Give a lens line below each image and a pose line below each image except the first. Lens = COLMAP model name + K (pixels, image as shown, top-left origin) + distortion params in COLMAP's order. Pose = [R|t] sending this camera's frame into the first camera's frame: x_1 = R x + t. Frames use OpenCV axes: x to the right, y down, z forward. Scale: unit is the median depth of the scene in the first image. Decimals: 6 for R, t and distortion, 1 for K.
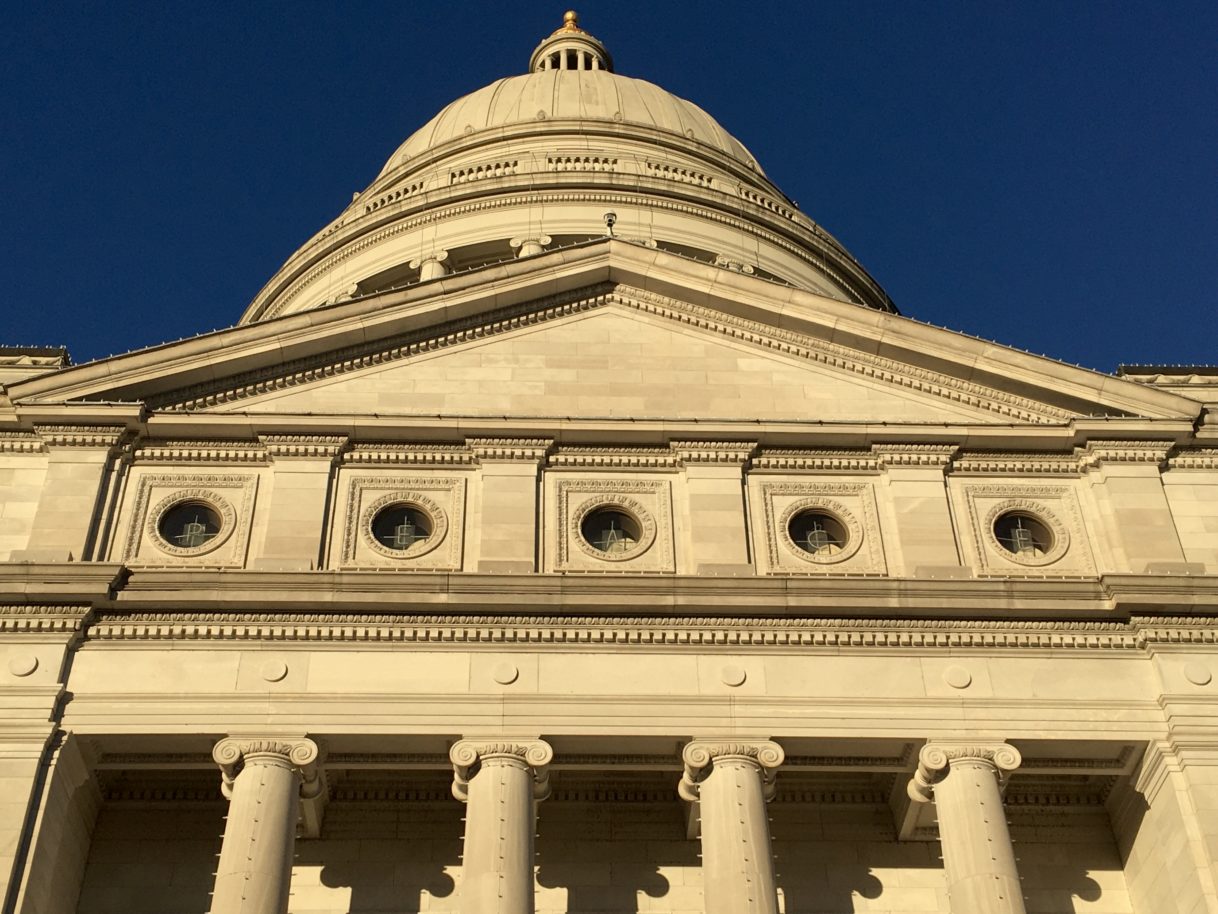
lens RADIAL K [[1662.7, 0, 609.0], [0, 1662.7, 457.0], [0, 0, 1]] dist [0.051605, 0.058112]
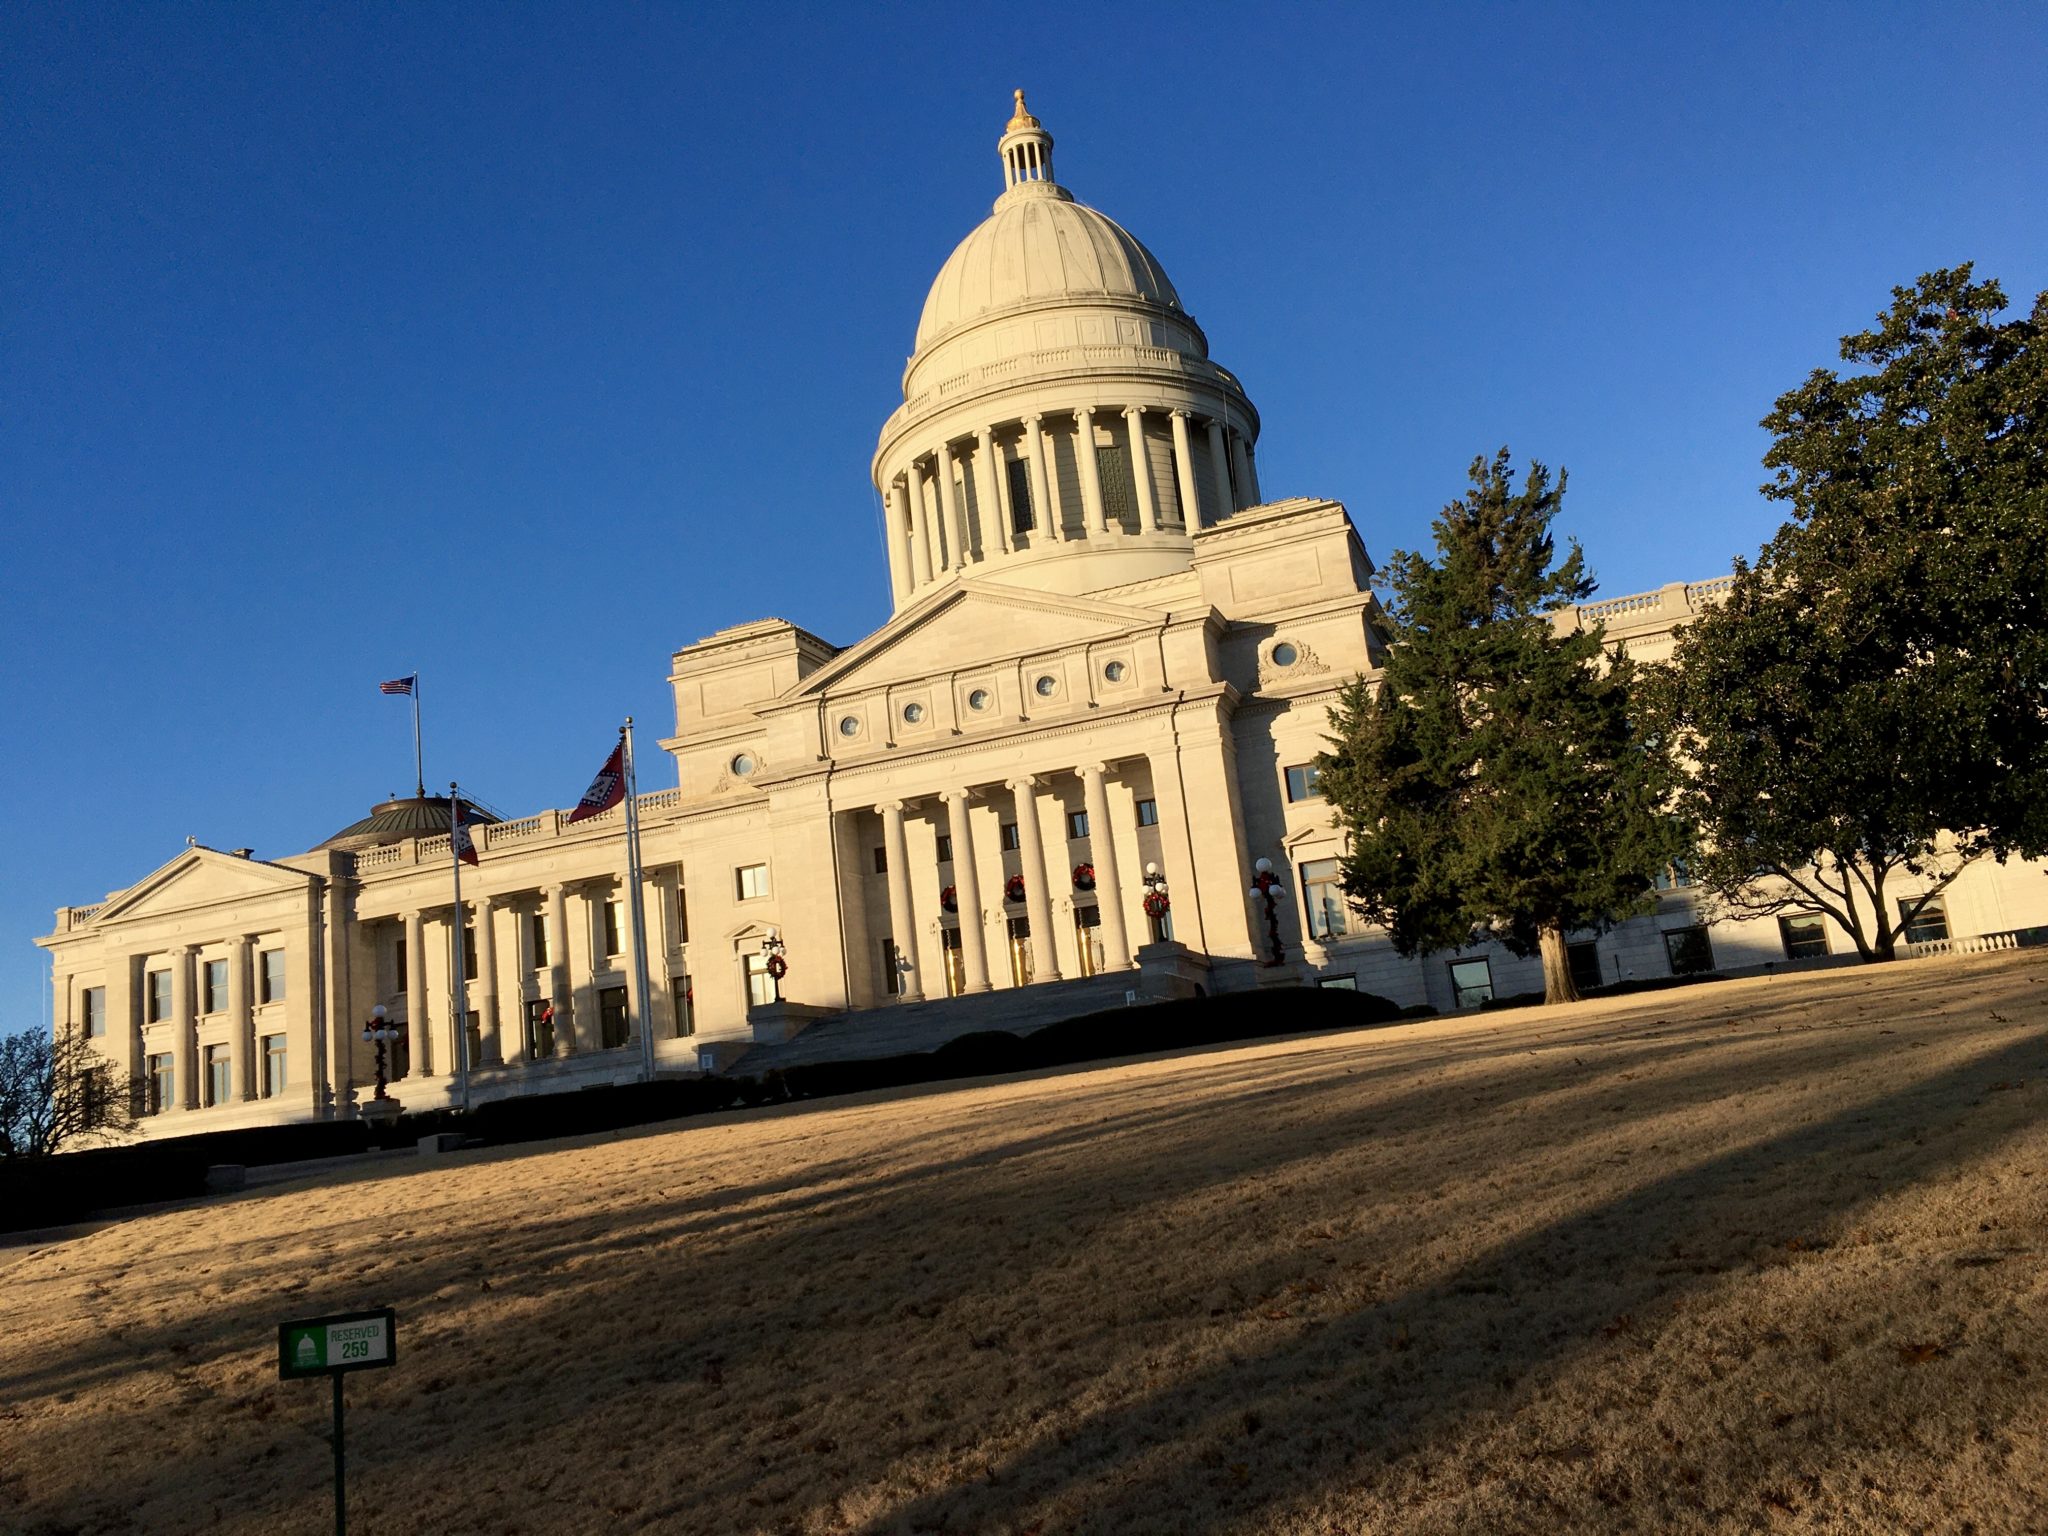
lens RADIAL K [[1750.7, 0, 1024.0], [0, 1750.7, 768.0], [0, 0, 1]] dist [0.067276, -0.053171]
pose [[0.923985, -0.167767, -0.343666, 1.109913], [0.315474, 0.842328, 0.436990, -1.173846], [0.216167, -0.512189, 0.831224, -1.597007]]
